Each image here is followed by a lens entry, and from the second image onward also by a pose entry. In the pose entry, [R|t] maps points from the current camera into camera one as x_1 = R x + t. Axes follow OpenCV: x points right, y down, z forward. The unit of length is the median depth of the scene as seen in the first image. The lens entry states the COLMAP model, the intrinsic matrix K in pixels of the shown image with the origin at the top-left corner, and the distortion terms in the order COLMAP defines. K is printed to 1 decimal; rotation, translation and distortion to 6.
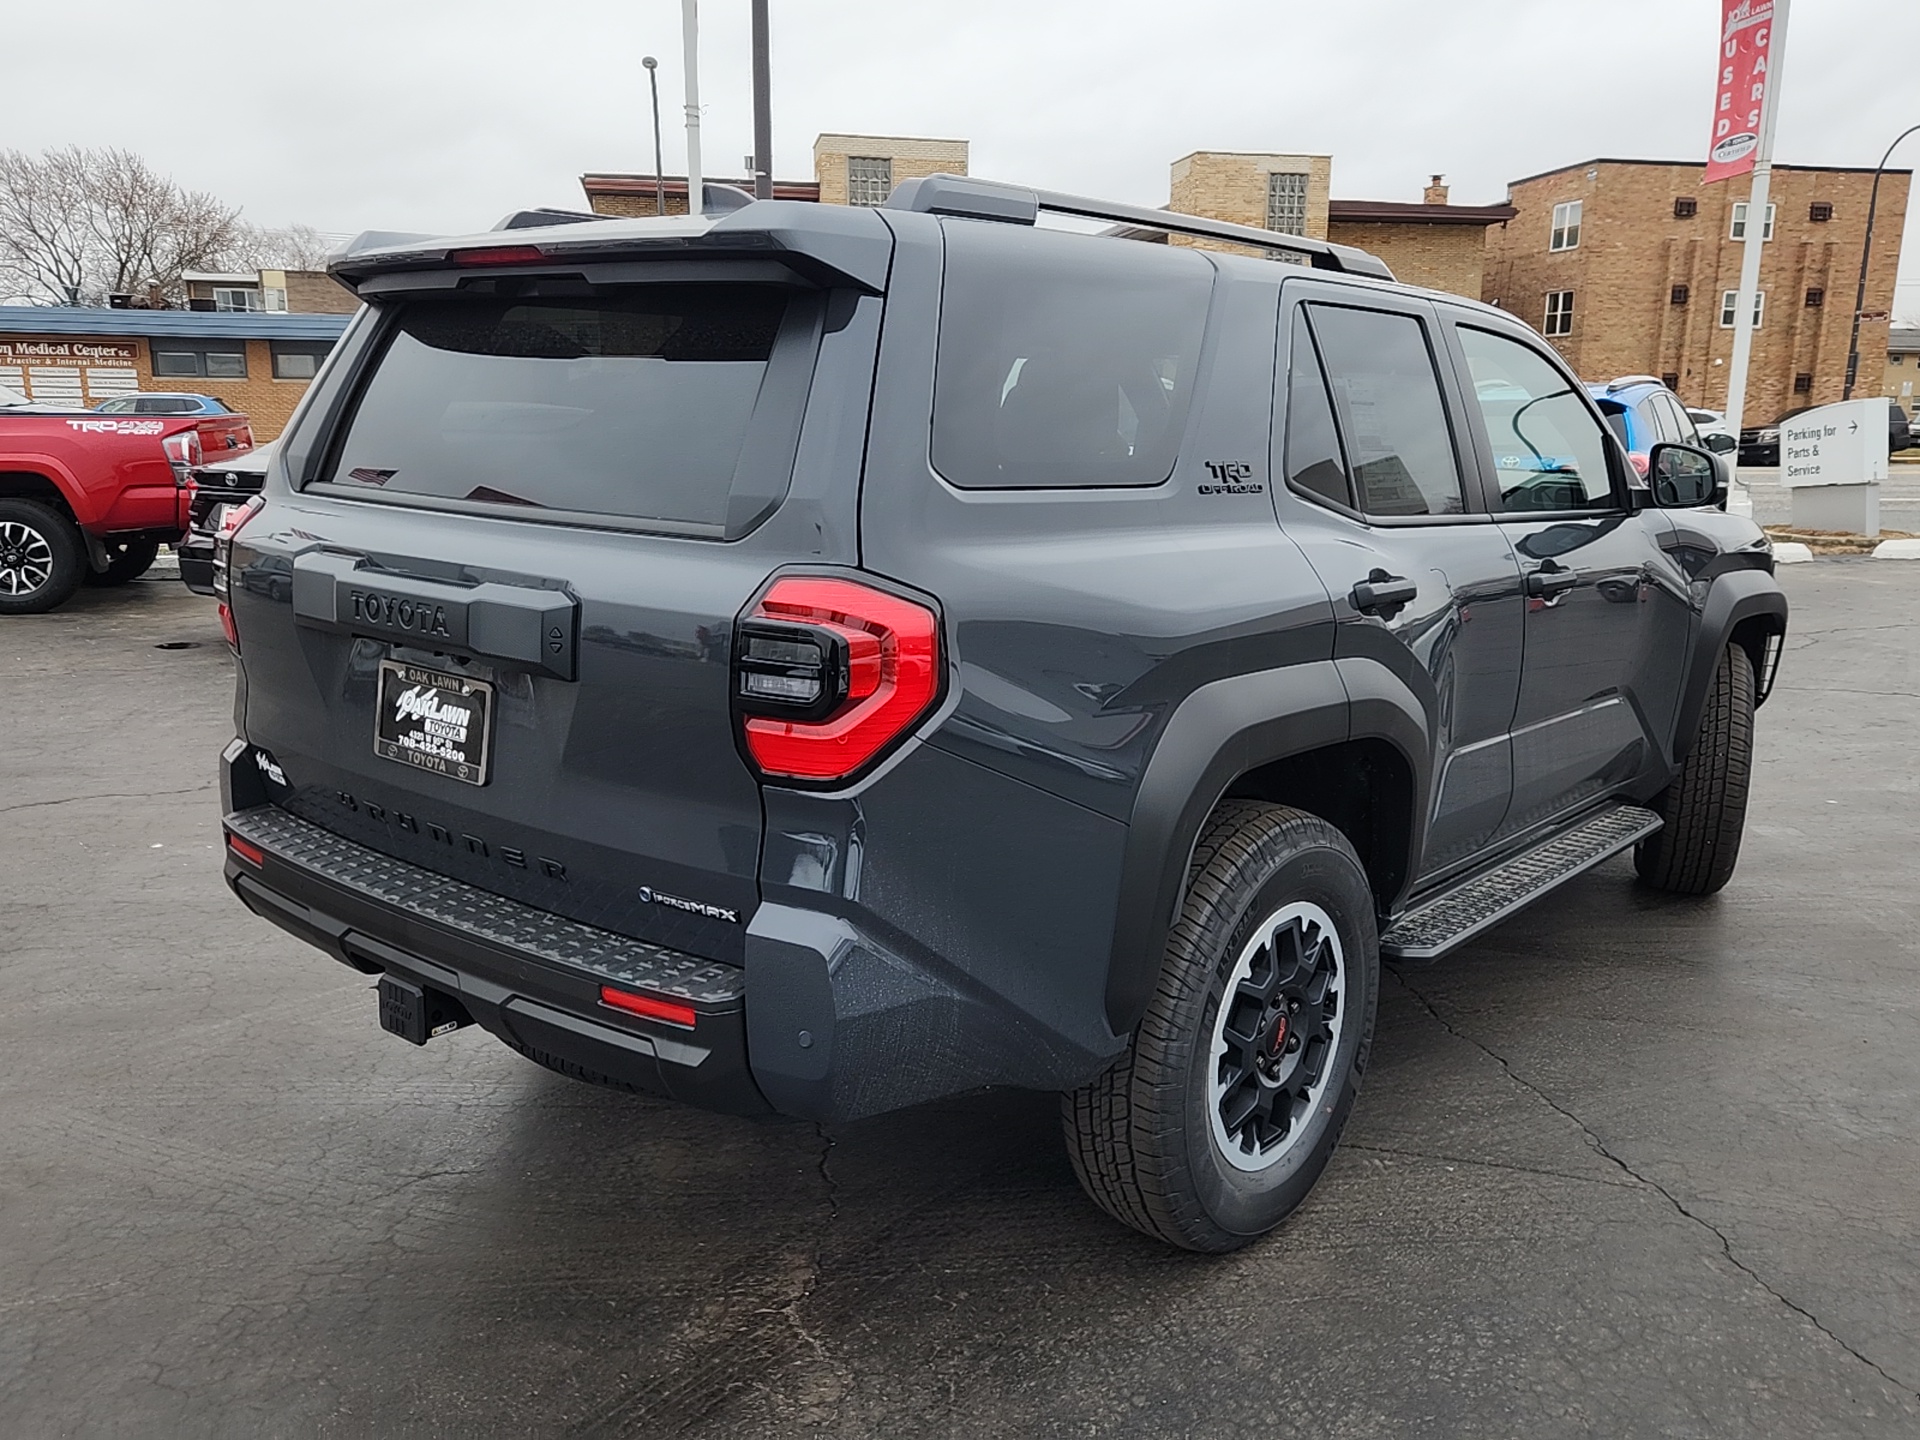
lens RADIAL K [[1552.4, 0, 1001.8], [0, 1552.4, 716.4], [0, 0, 1]] dist [0.067513, -0.059126]
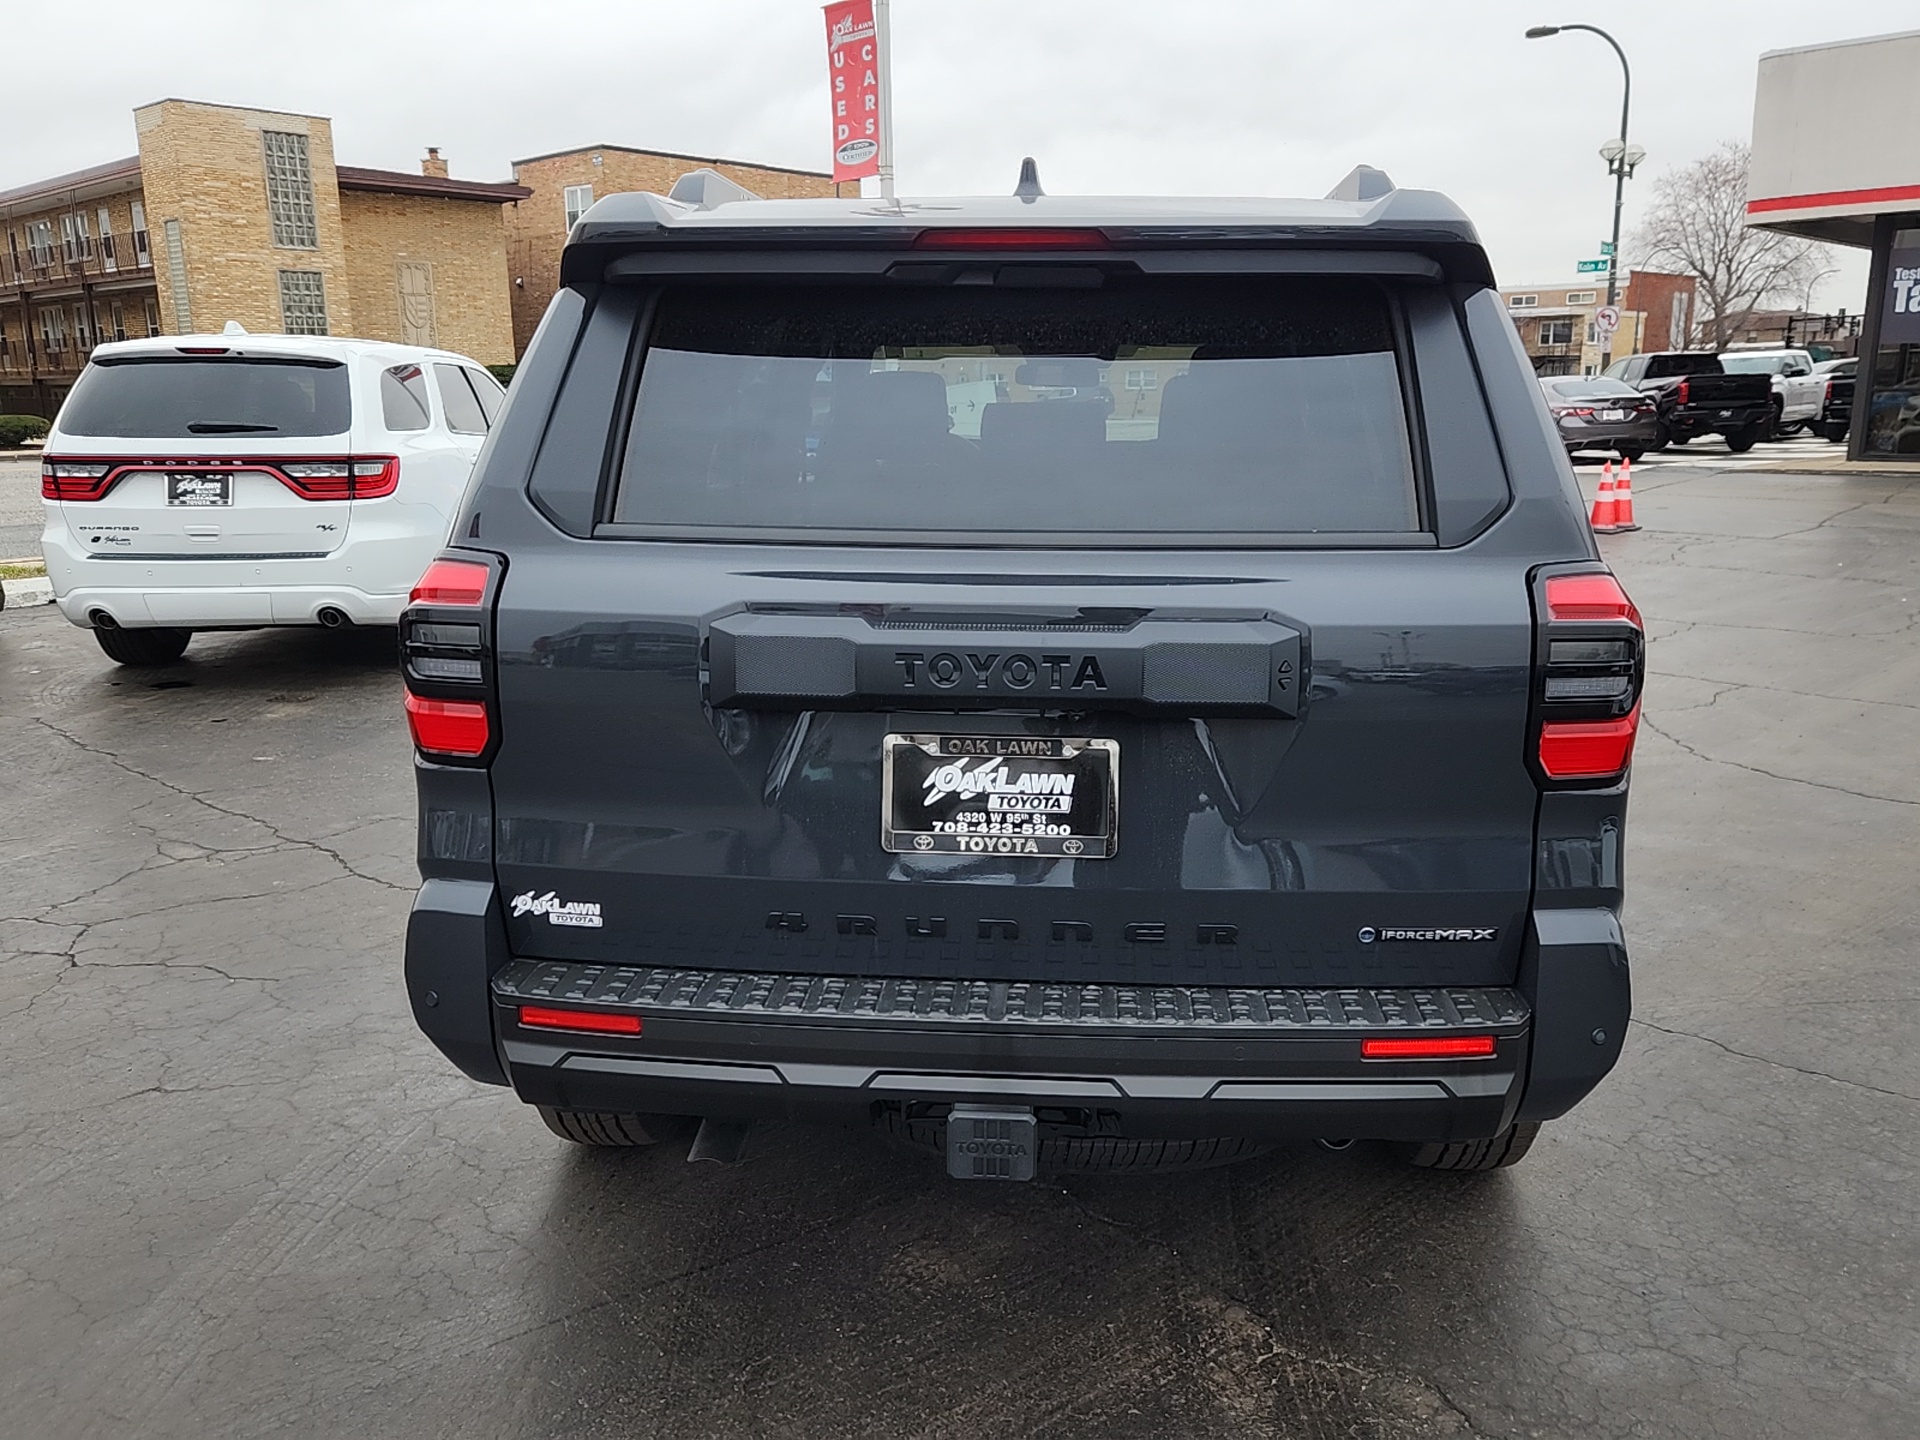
lens RADIAL K [[1552.4, 0, 951.0], [0, 1552.4, 718.2], [0, 0, 1]] dist [0.067513, -0.059126]
pose [[0.818068, -0.136089, 0.558789, -0.380981], [0.127781, 0.990325, 0.054115, -0.039132], [-0.560747, 0.027133, 0.827542, 0.148273]]
